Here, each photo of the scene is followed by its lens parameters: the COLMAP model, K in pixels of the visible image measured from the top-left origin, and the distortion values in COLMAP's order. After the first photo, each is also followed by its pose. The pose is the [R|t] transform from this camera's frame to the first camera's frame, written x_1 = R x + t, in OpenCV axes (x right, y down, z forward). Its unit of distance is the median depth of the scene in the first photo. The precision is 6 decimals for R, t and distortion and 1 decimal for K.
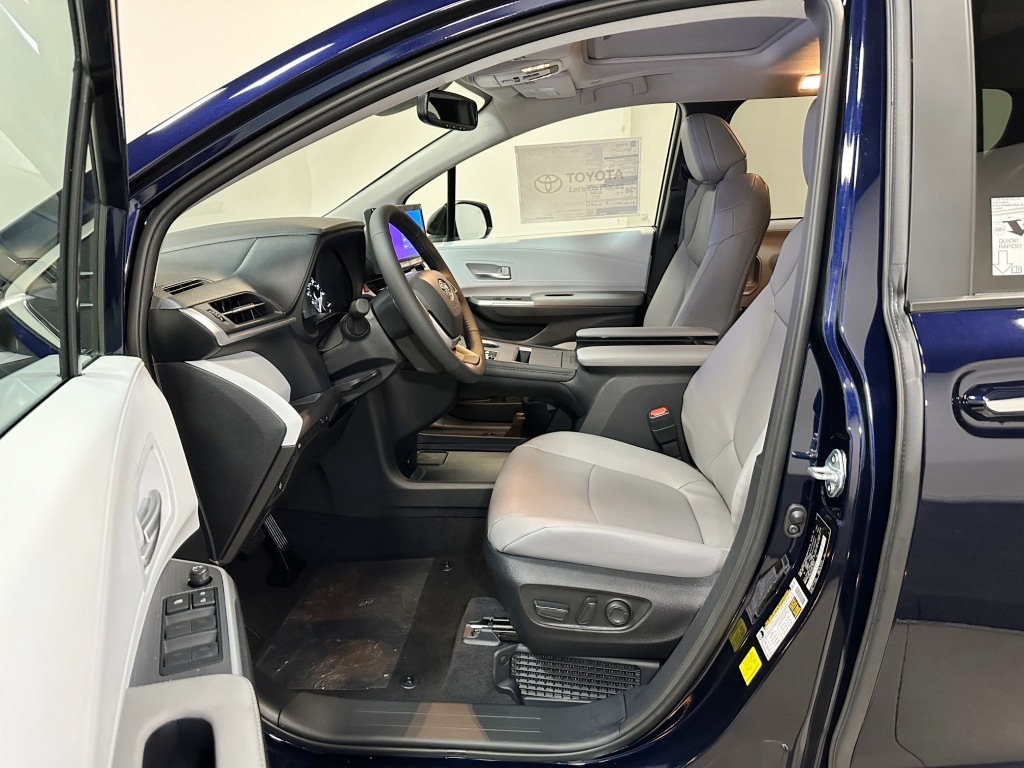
lens RADIAL K [[708.0, 0, 512.0], [0, 708.0, 384.0], [0, 0, 1]] dist [0.003051, -0.001029]
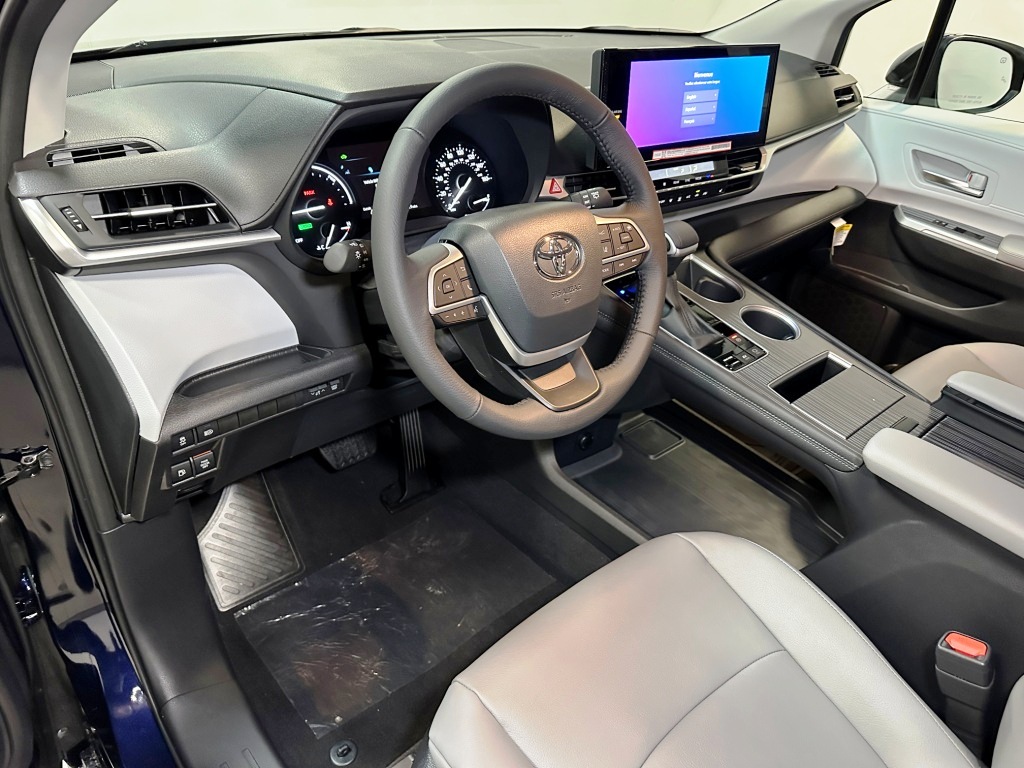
lens RADIAL K [[708.0, 0, 512.0], [0, 708.0, 384.0], [0, 0, 1]] dist [0.003051, -0.001029]
pose [[0.710447, 0.442709, -0.547060, 0.146952], [-0.271296, 0.889553, 0.367550, -0.165791], [0.649356, -0.112709, 0.752086, 0.417830]]
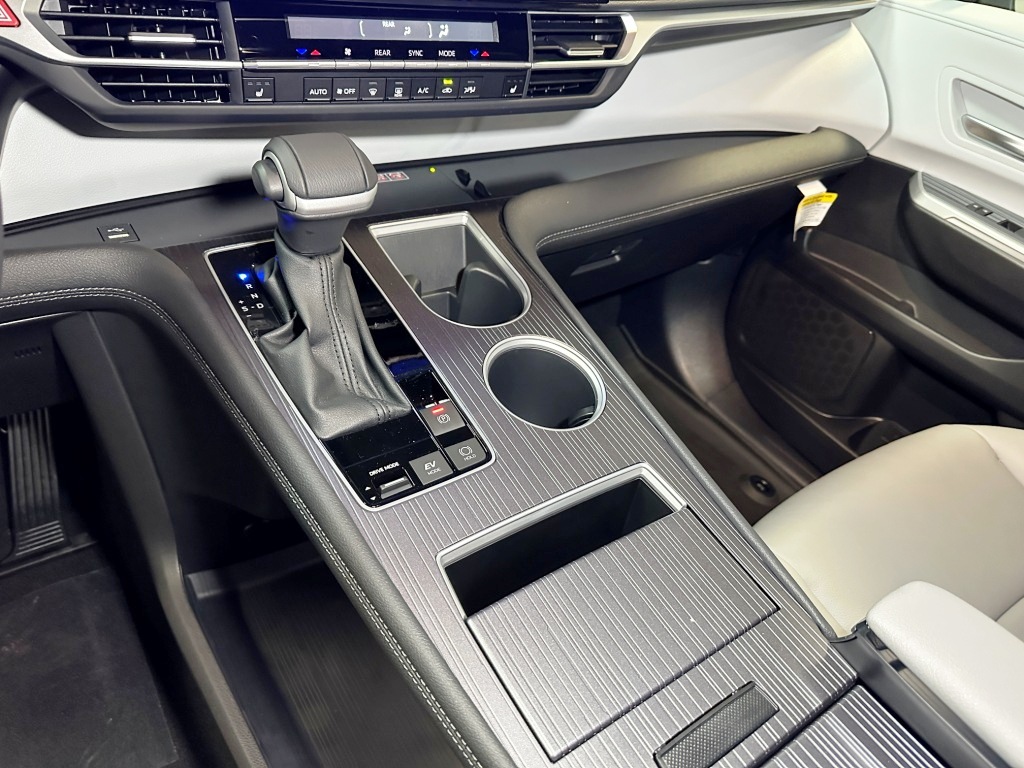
lens RADIAL K [[762.3, 0, 512.0], [0, 762.3, 384.0], [0, 0, 1]] dist [0.004631, 0.002378]
pose [[0.639167, 0.567106, -0.519477, 0.102118], [-0.370429, 0.818962, 0.438273, -0.177772], [0.673980, -0.087700, 0.733526, 0.775722]]
